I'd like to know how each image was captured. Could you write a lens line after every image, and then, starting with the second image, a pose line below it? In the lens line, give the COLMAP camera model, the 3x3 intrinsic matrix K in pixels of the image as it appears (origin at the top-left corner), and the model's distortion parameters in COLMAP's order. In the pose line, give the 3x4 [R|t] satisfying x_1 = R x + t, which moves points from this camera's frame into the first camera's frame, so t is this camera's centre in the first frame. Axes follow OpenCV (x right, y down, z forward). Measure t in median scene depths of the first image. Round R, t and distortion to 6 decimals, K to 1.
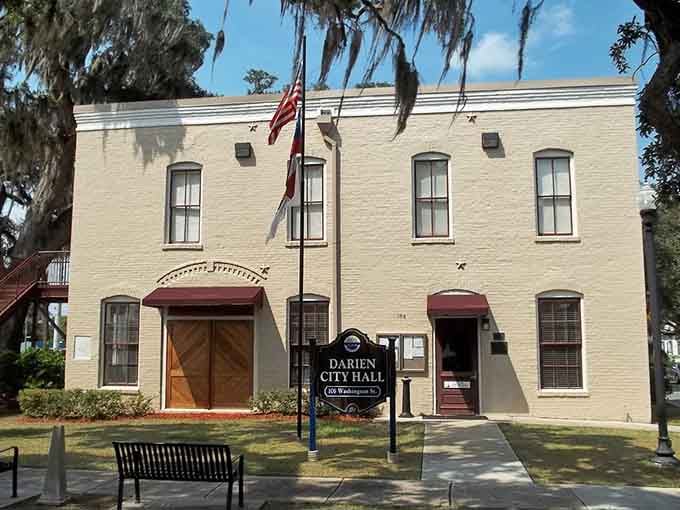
lens RADIAL K [[792.3, 0, 338.9], [0, 792.3, 221.6], [0, 0, 1]] dist [-0.055523, 0.000000]
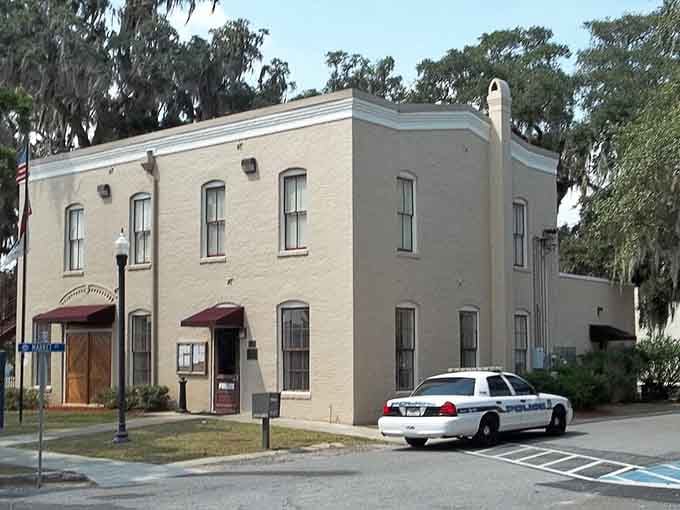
lens RADIAL K [[1028.5, 0, 340.1], [0, 1028.5, 256.9], [0, 0, 1]] dist [-0.019621, 0.000000]
pose [[0.857227, -0.053056, -0.512199, 1.036887], [0.086260, 0.995418, 0.041256, -0.024955], [0.507663, -0.079548, 0.857876, -0.167526]]
